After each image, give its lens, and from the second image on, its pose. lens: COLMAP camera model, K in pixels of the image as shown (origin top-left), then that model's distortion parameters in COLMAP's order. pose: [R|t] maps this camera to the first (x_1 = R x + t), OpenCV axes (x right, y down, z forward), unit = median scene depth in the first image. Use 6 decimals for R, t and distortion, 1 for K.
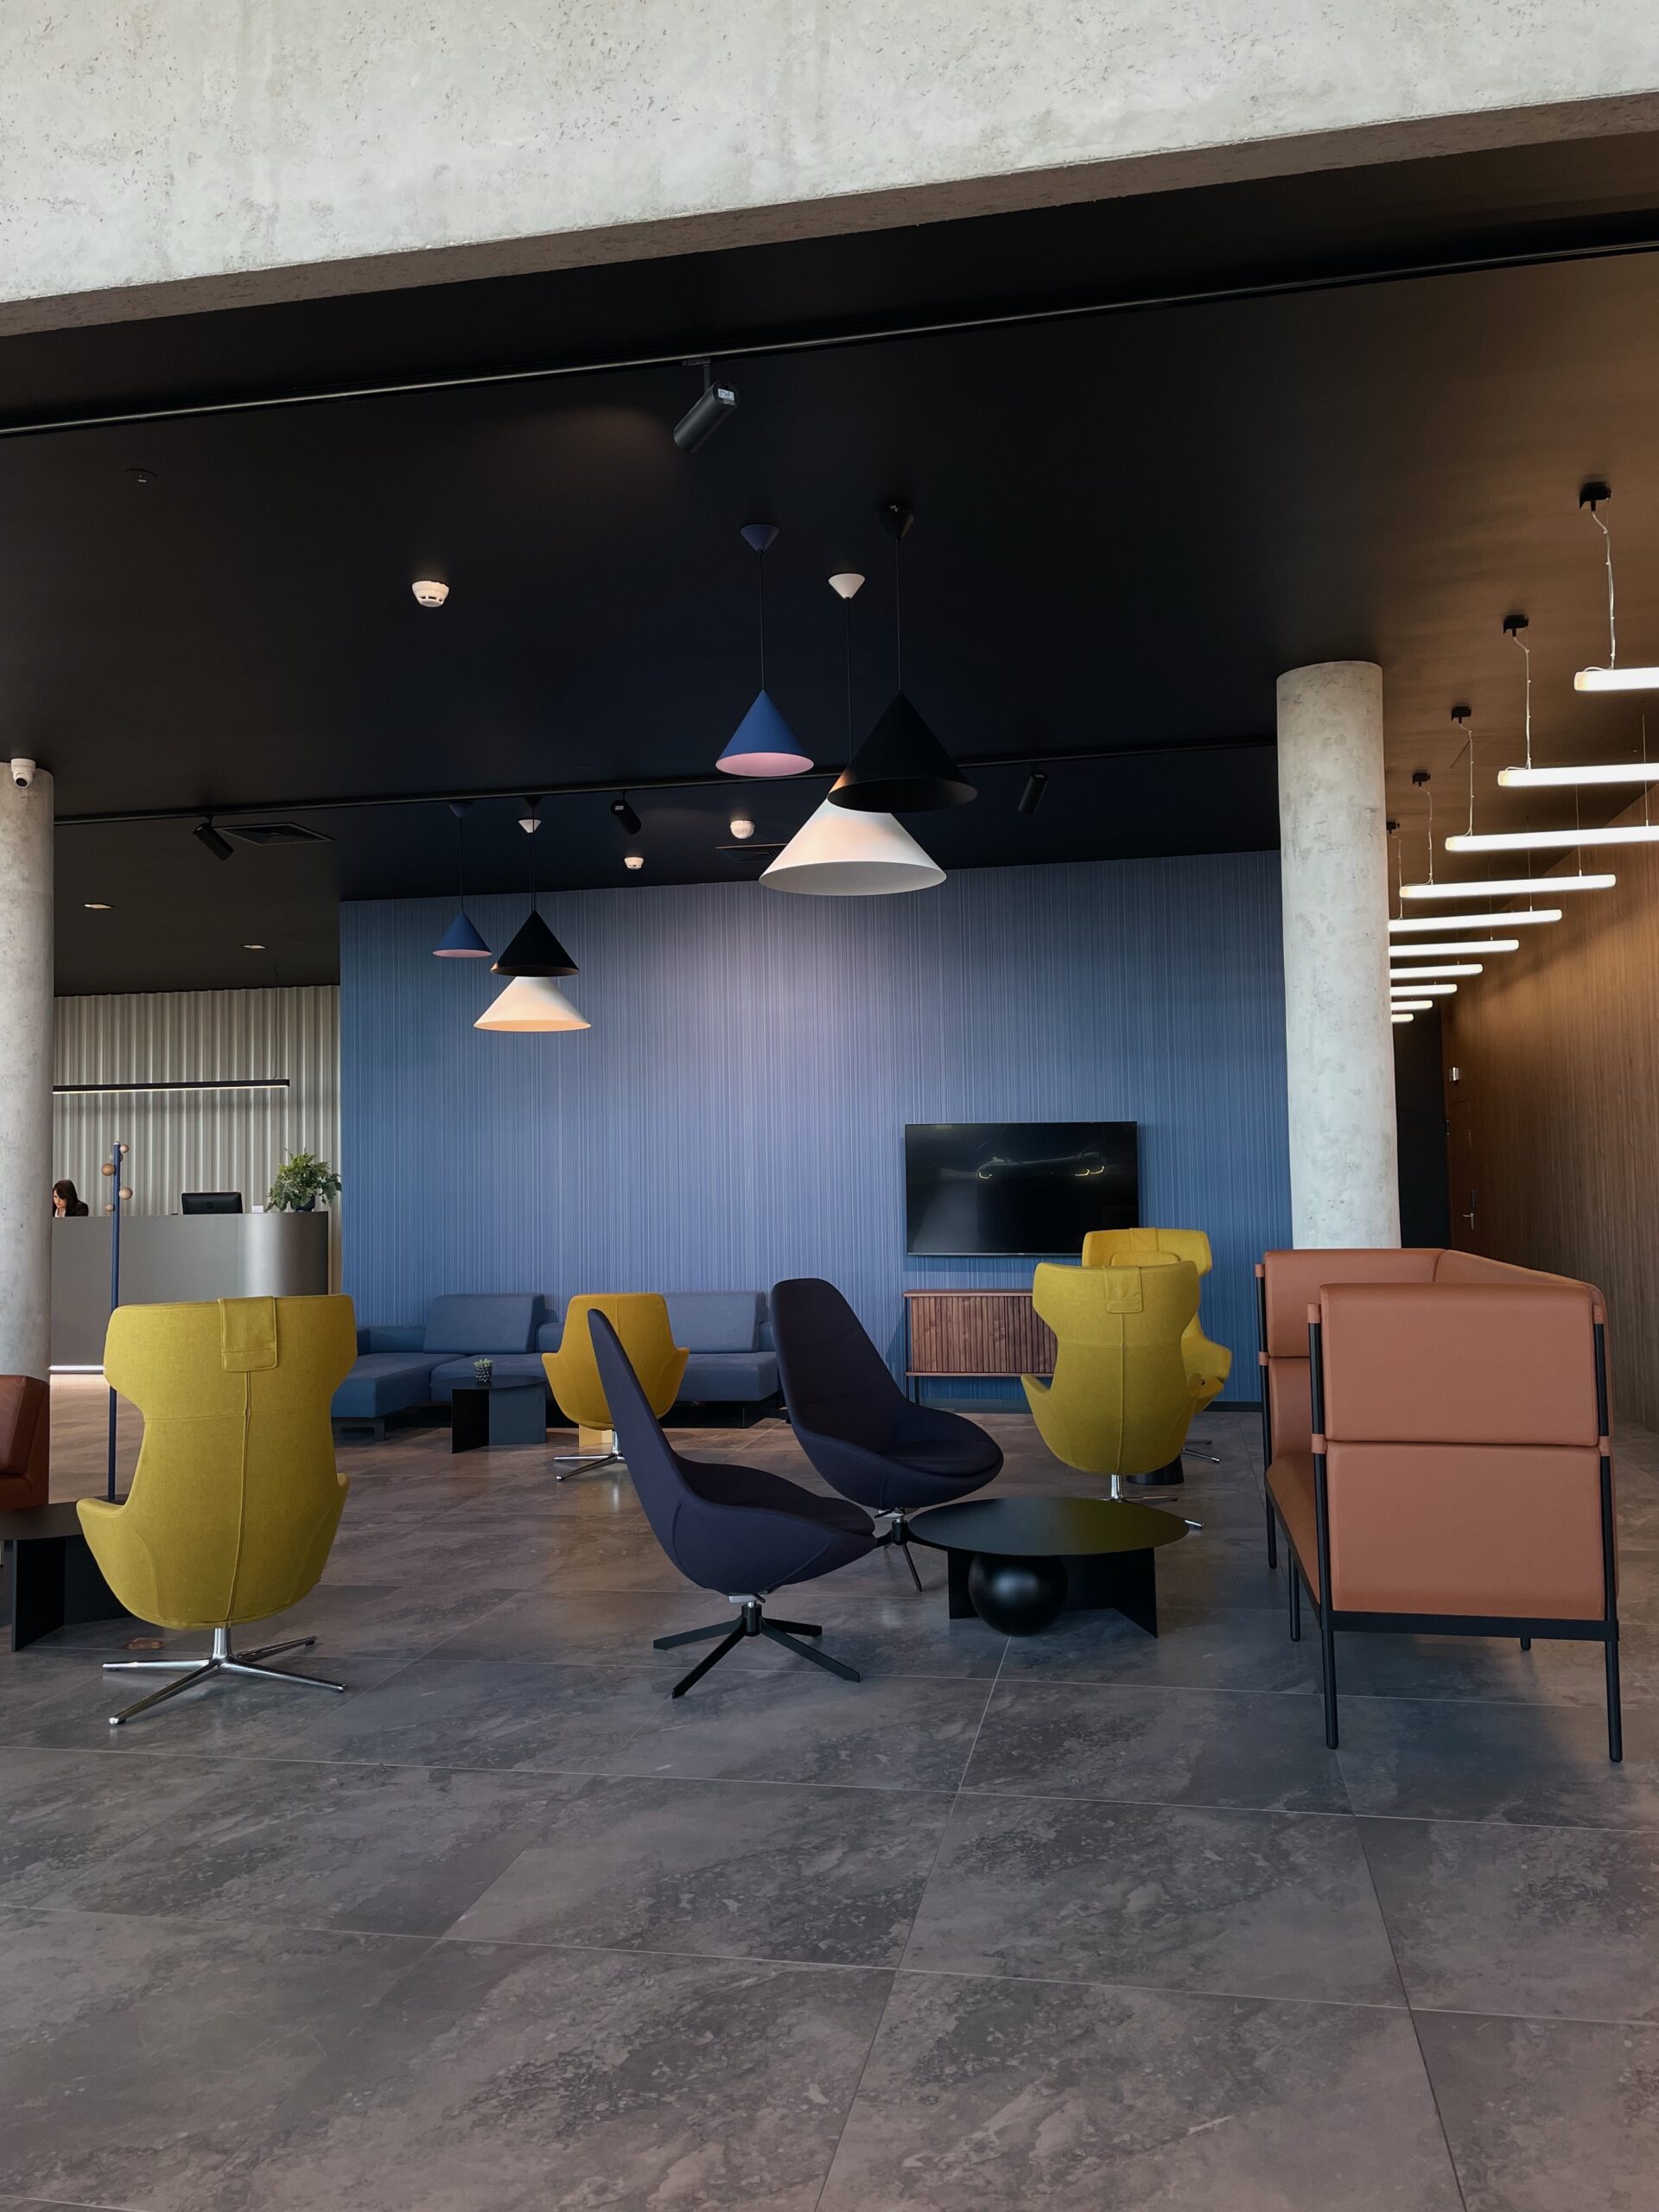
lens RADIAL K [[1662.2, 0, 829.5], [0, 1662.2, 1106.0], [0, 0, 1]] dist [0.005130, -0.001097]
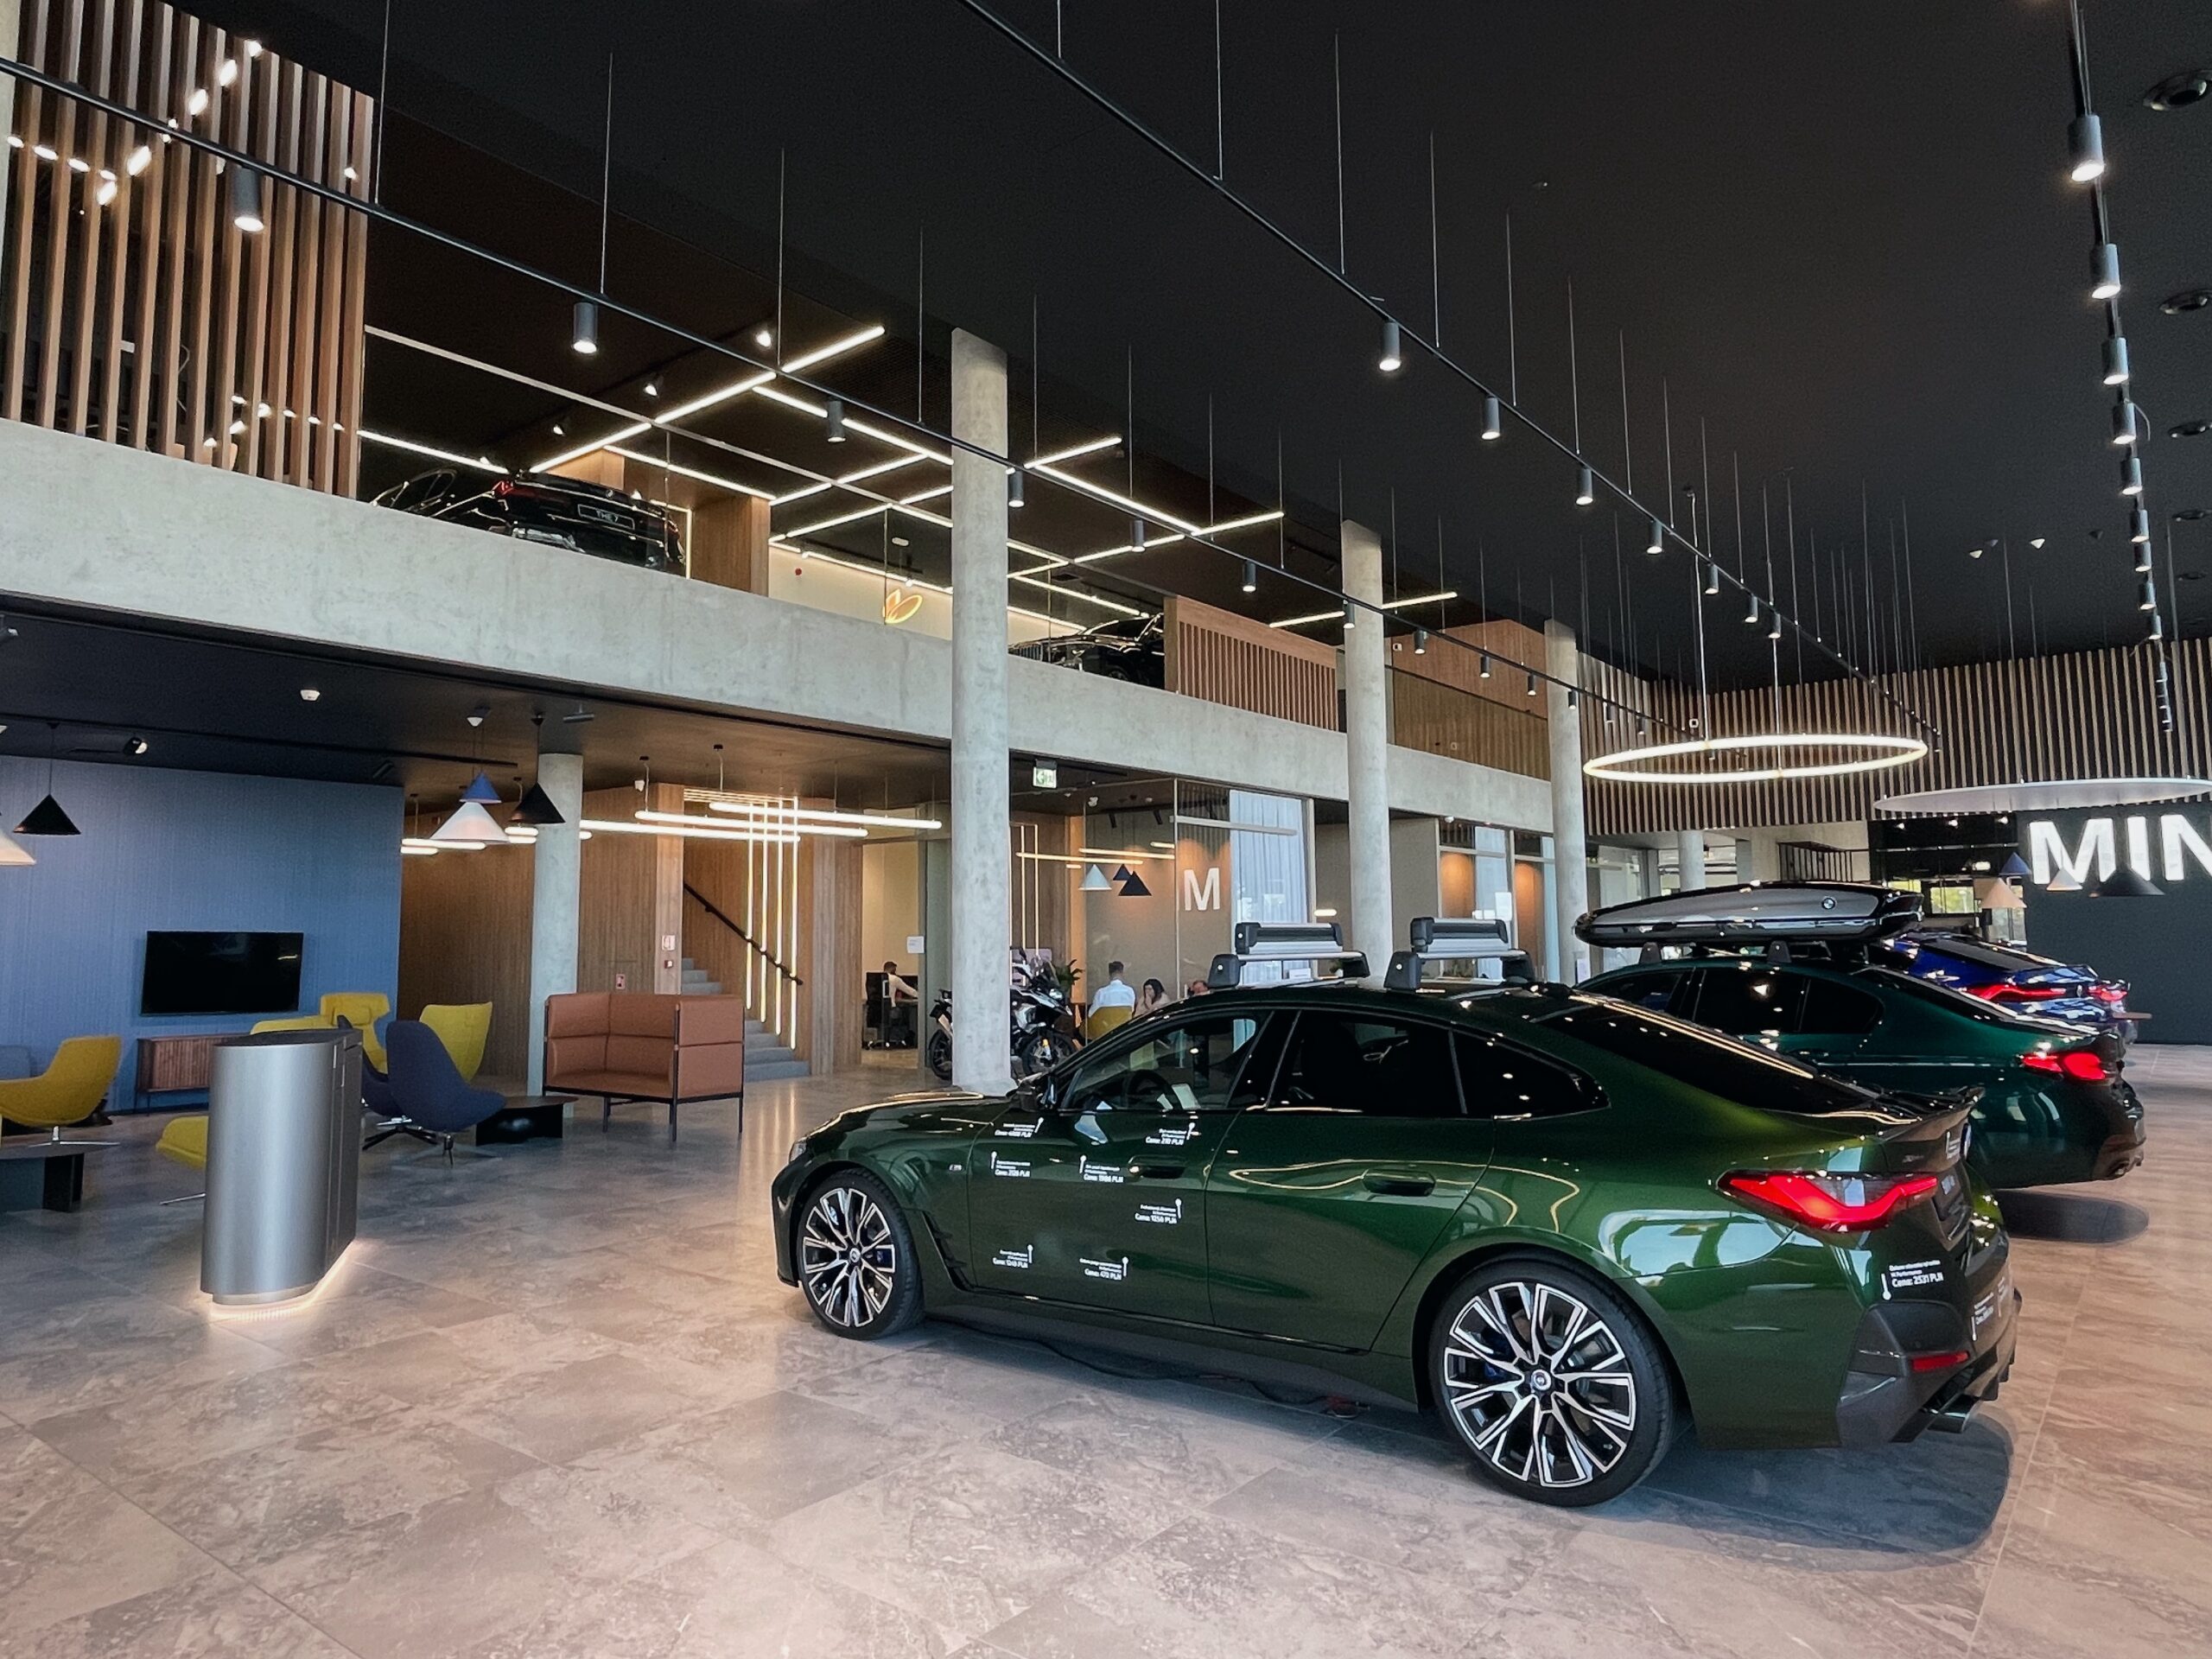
lens RADIAL K [[1391.0, 0, 1106.0], [0, 1391.0, 829.5], [0, 0, 1]] dist [0.000995, 0.000101]
pose [[0.449238, 0.089844, 0.888883, -1.173452], [-0.037400, 0.995950, -0.081764, -0.018659], [-0.892629, 0.003488, 0.450778, -0.641619]]
